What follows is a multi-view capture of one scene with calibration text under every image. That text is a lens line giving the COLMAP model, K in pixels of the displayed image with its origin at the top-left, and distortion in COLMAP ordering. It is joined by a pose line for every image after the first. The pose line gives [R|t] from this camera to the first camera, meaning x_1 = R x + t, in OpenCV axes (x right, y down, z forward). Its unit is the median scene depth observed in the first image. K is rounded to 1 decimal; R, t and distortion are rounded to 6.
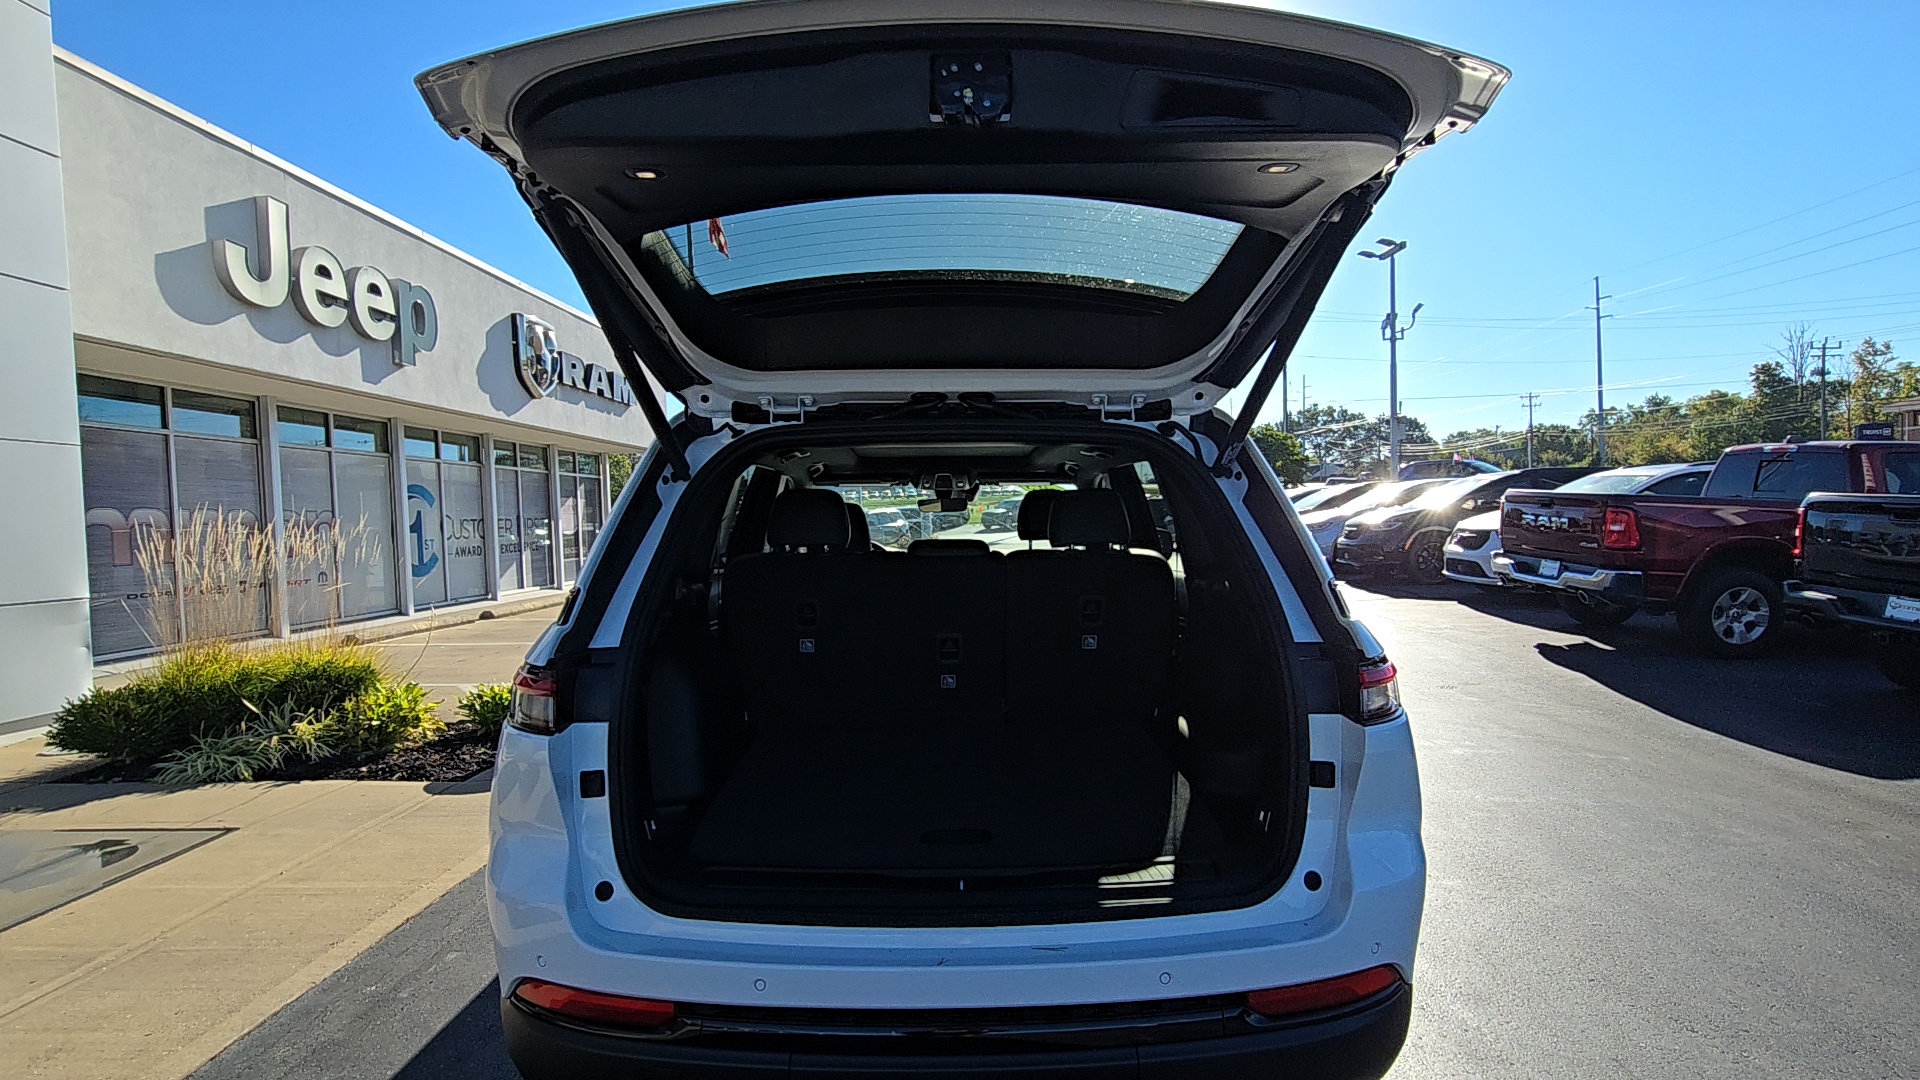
lens RADIAL K [[968.1, 0, 951.1], [0, 968.1, 546.2], [0, 0, 1]] dist [0.000722, -0.001276]
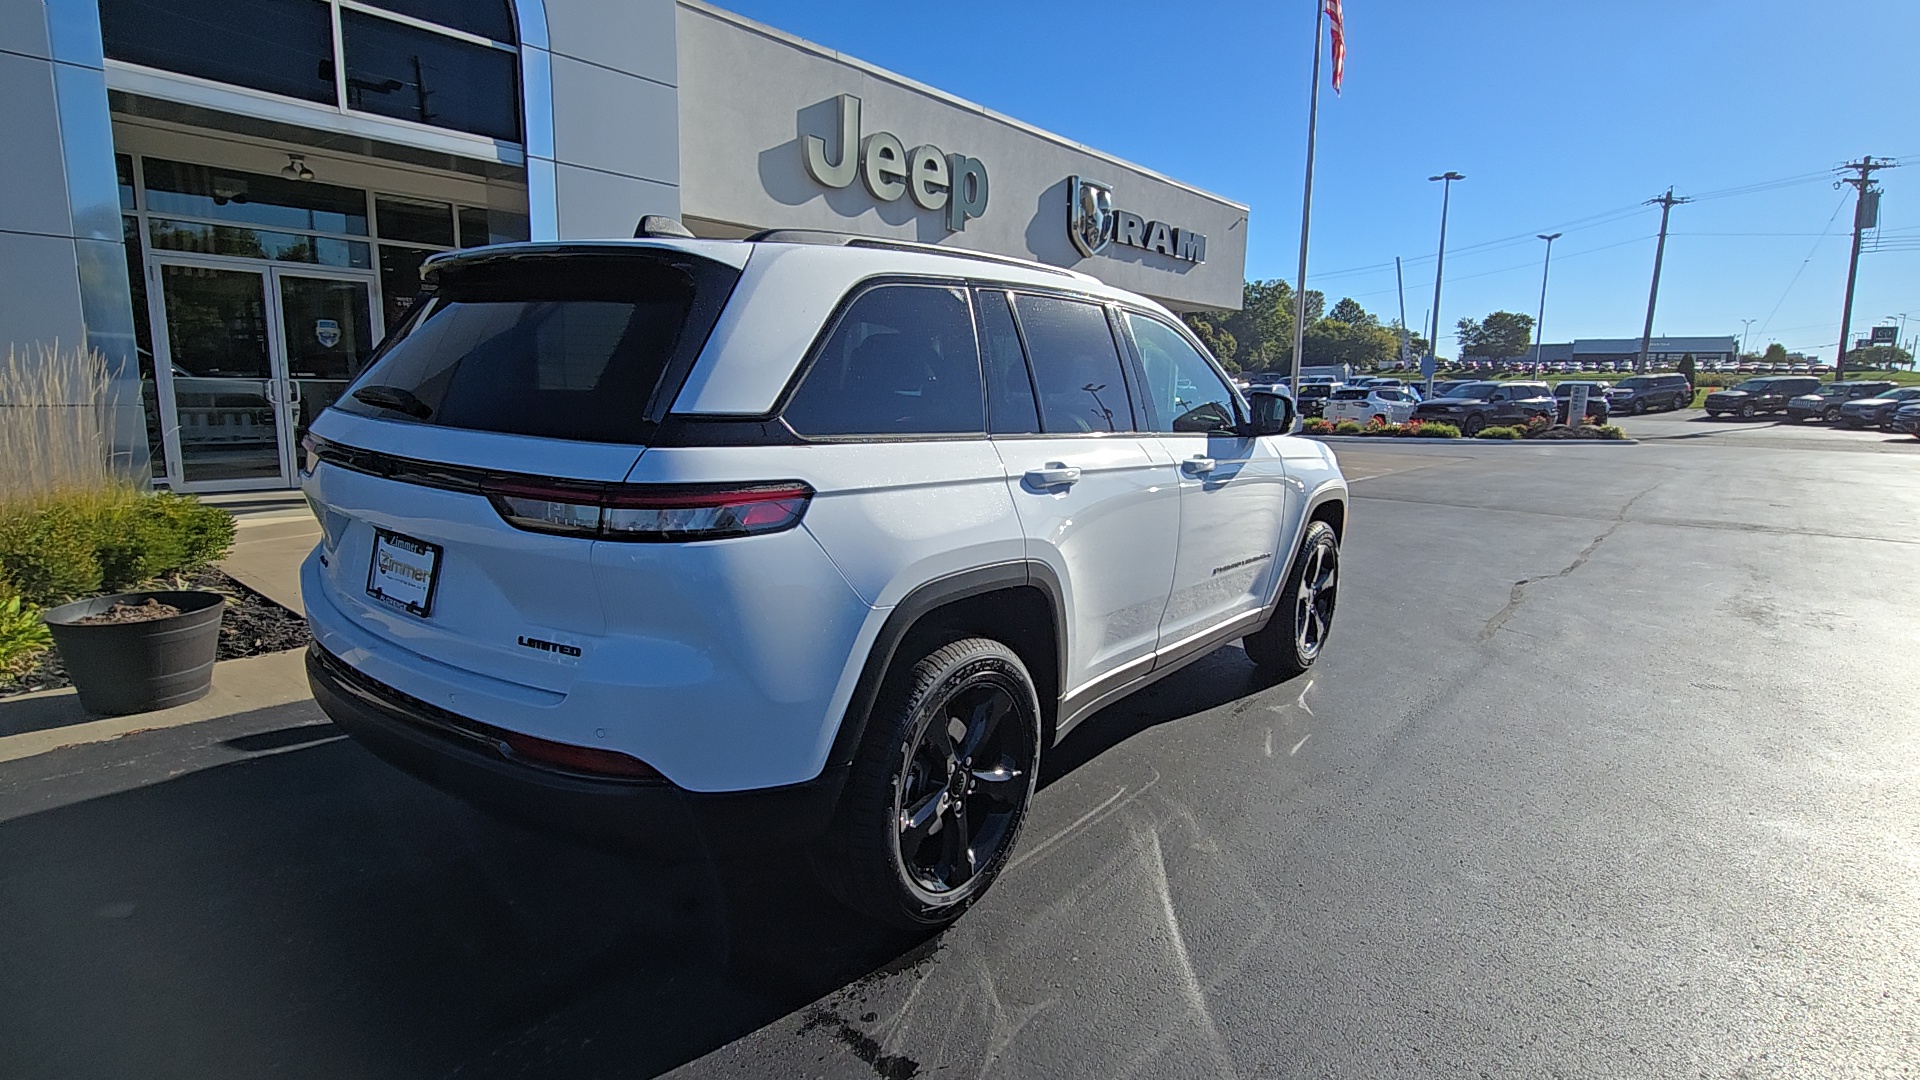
lens RADIAL K [[968.1, 0, 951.1], [0, 968.1, 546.2], [0, 0, 1]] dist [0.000722, -0.001276]
pose [[0.783830, 0.154487, -0.601452, 0.148714], [-0.068964, 0.984225, 0.162929, -0.001733], [0.617134, -0.086231, 0.782119, 0.039901]]
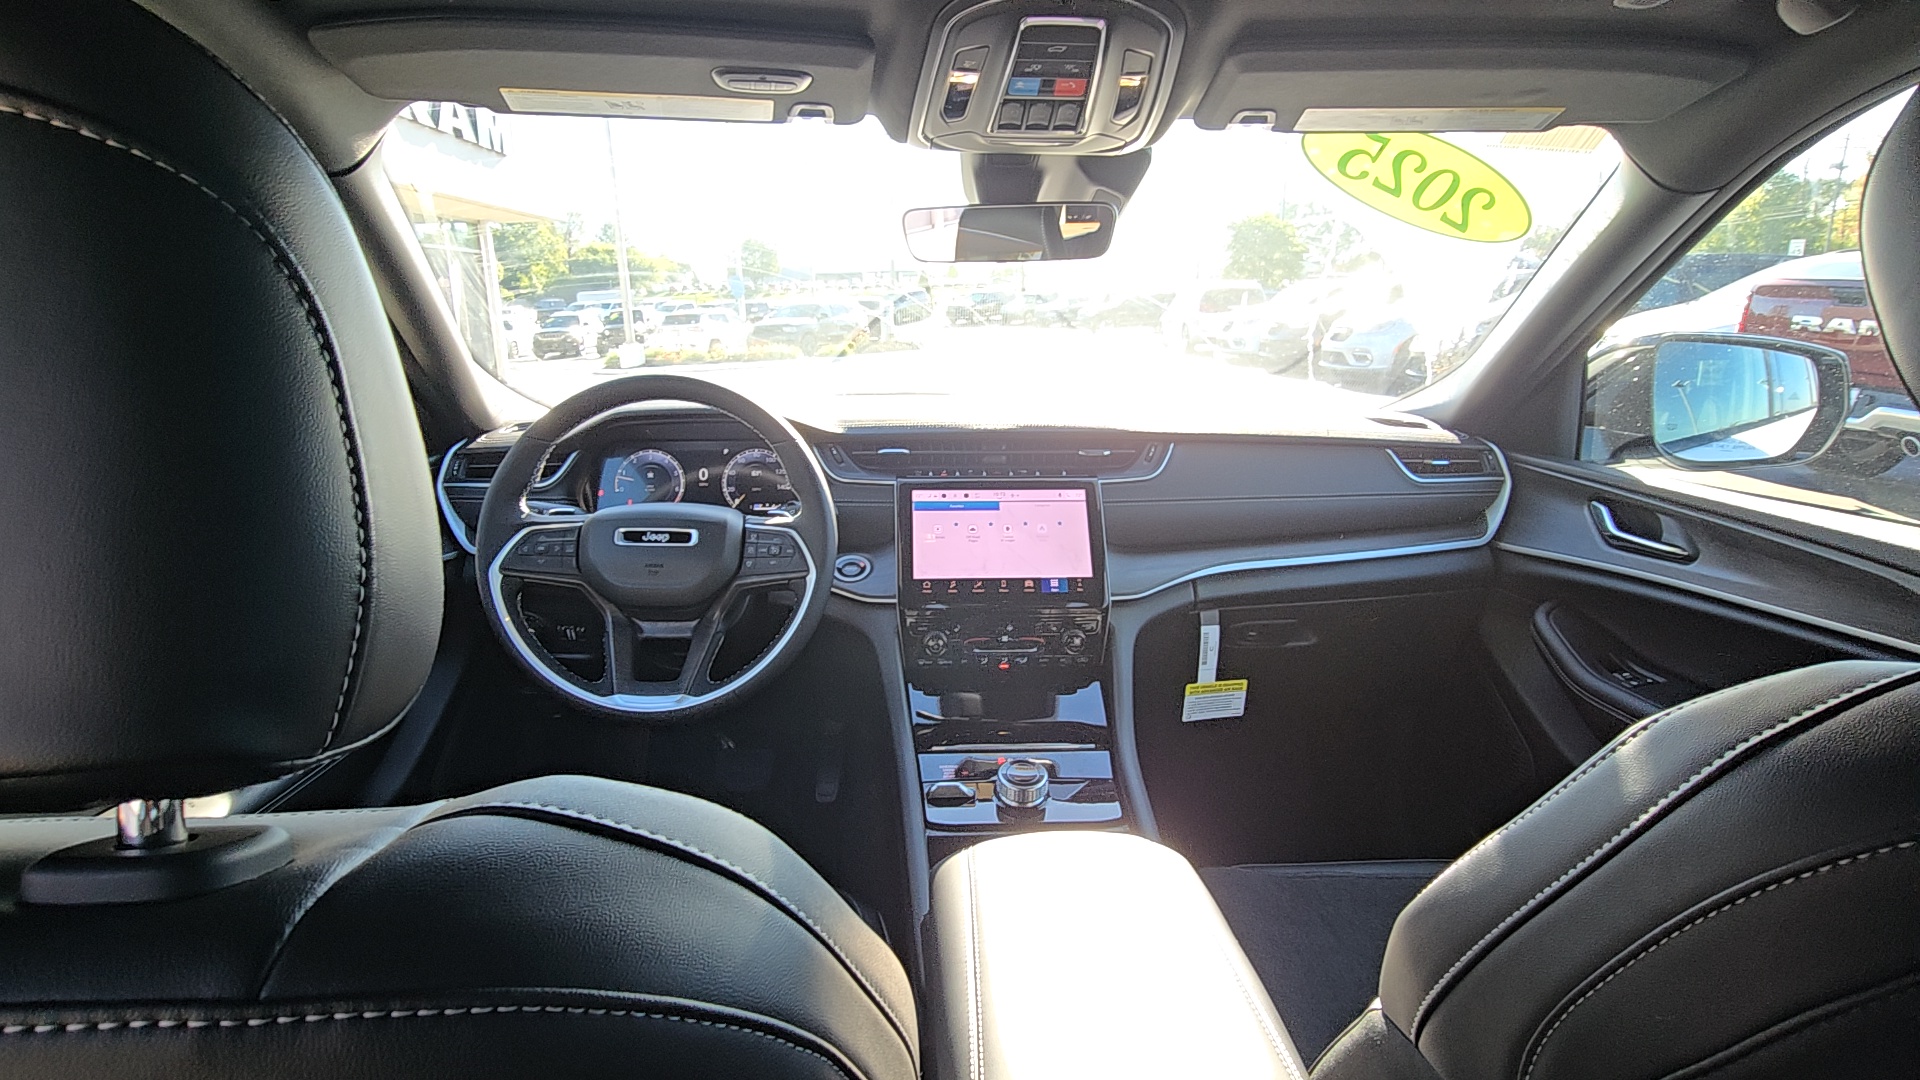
lens RADIAL K [[968.1, 0, 951.1], [0, 968.1, 546.2], [0, 0, 1]] dist [0.000722, -0.001276]
pose [[0.999065, 0.004551, 0.042991, -0.009090], [-0.013323, 0.978457, 0.206022, -0.004354], [-0.041127, -0.206402, 0.977603, 0.207387]]
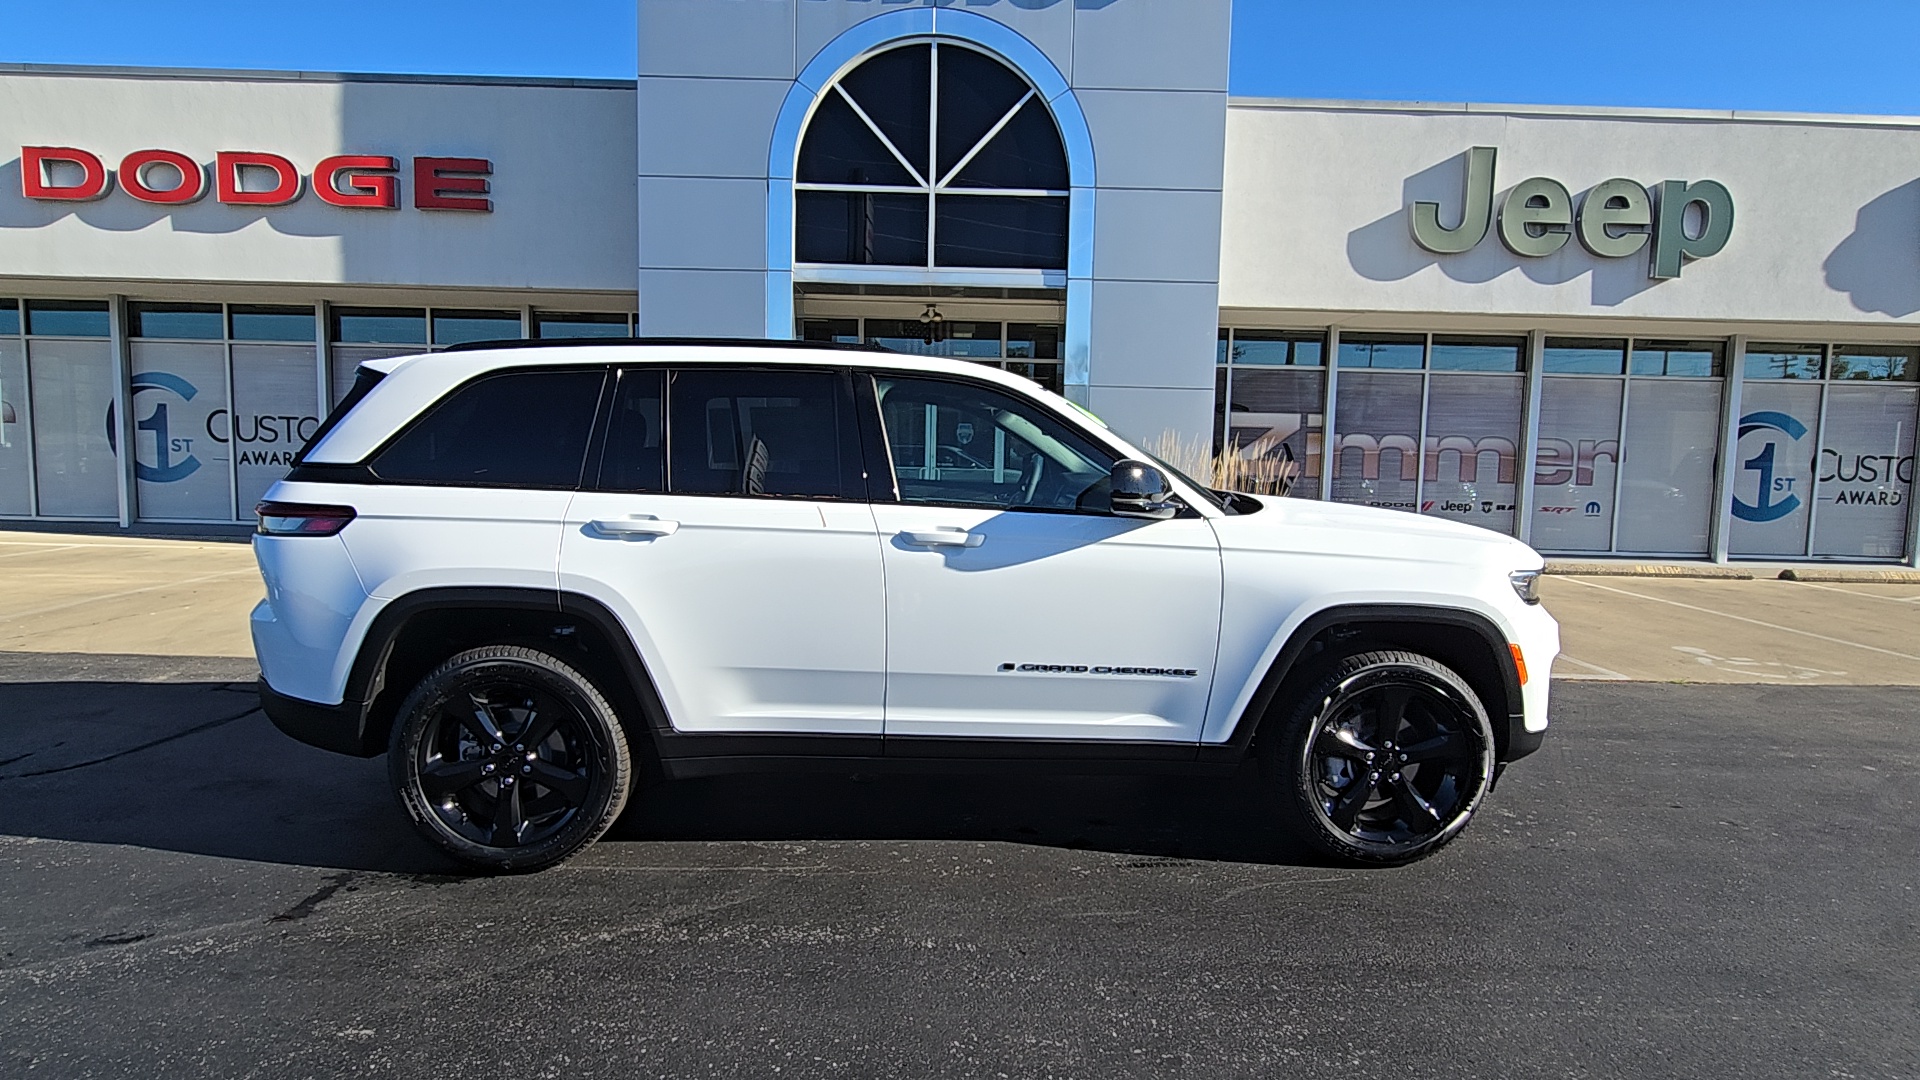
lens RADIAL K [[974.2, 0, 951.8], [0, 974.2, 543.3], [0, 0, 1]] dist [0.001455, -0.000538]
pose [[0.040747, 0.119051, -0.992052, 0.257161], [-0.054139, 0.991681, 0.116783, -0.010383], [0.997702, 0.048951, 0.046853, 0.241981]]
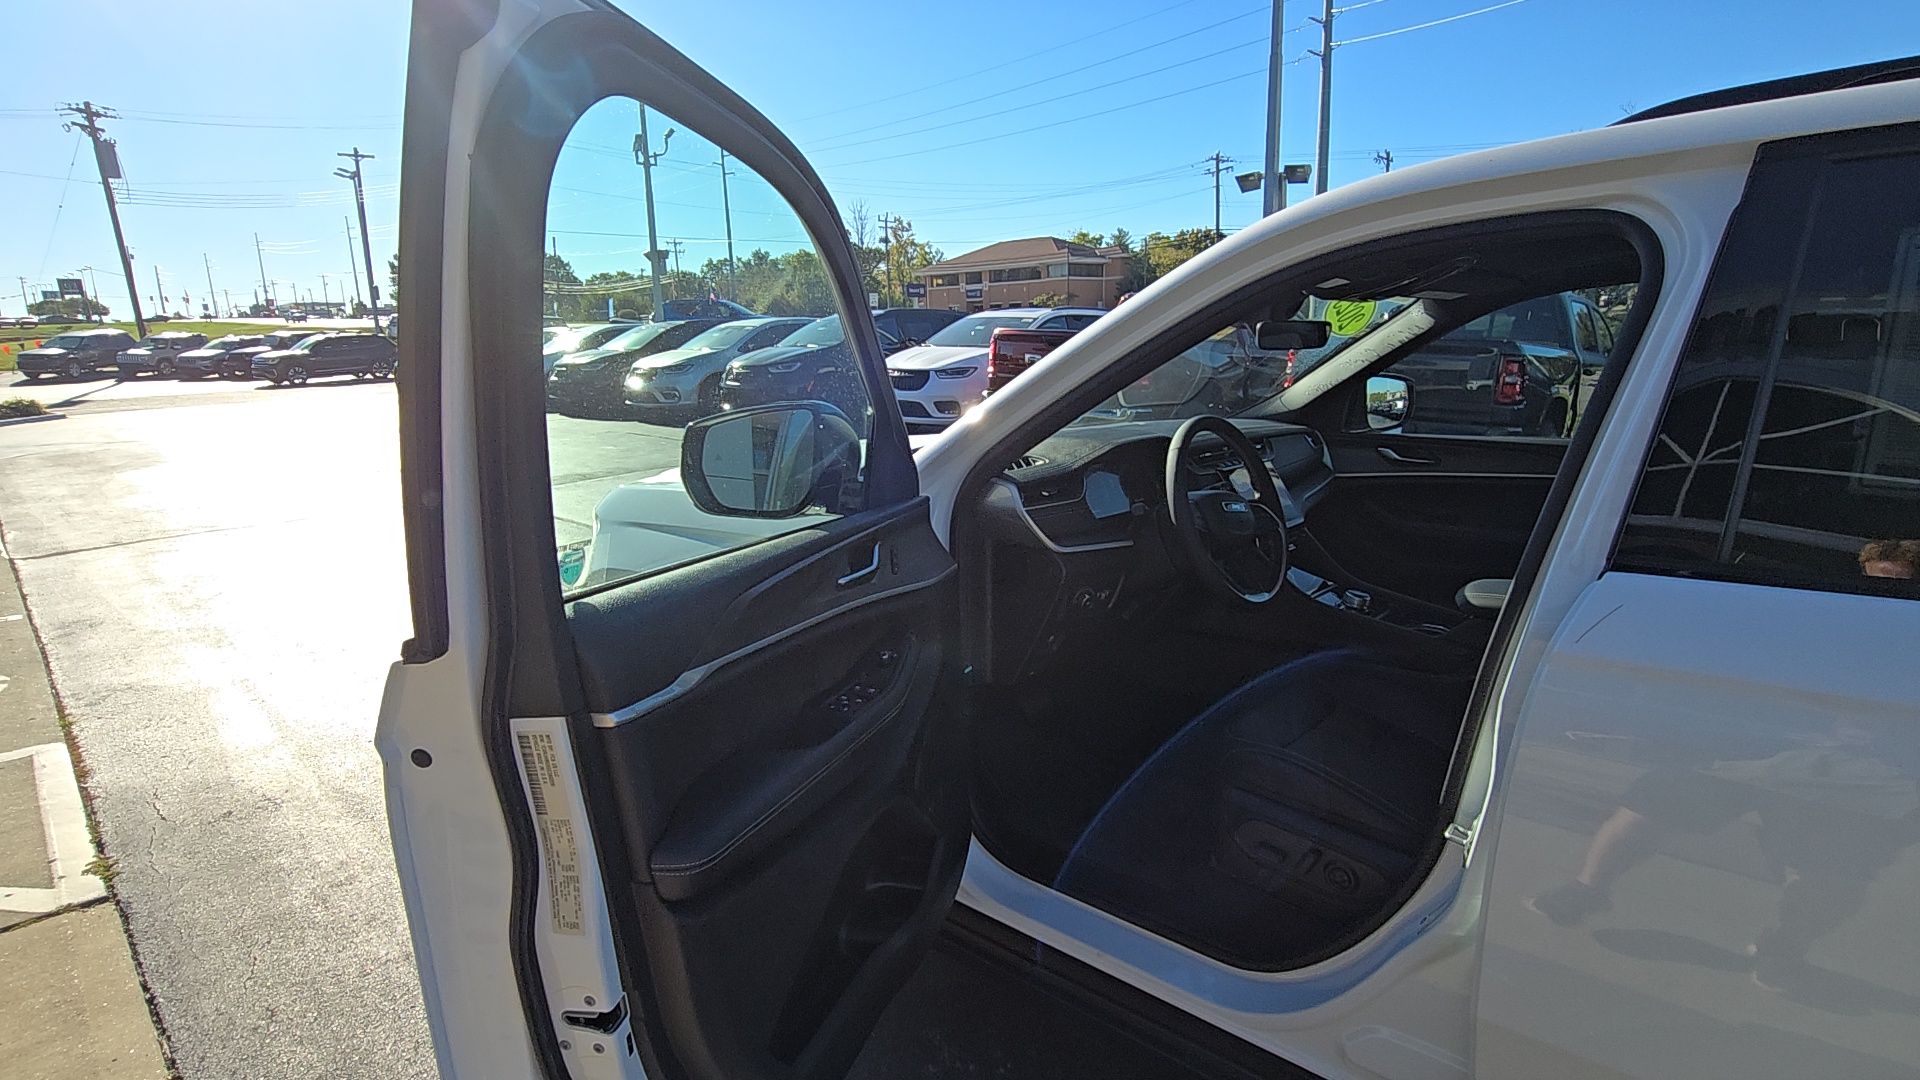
lens RADIAL K [[965.1, 0, 949.8], [0, 965.1, 545.7], [0, 0, 1]] dist [-0.002072, 0.001576]
pose [[0.673228, -0.147787, 0.724515, -0.134025], [0.029004, 0.984347, 0.173837, -0.007555], [-0.738866, -0.096018, 0.666977, 0.217321]]
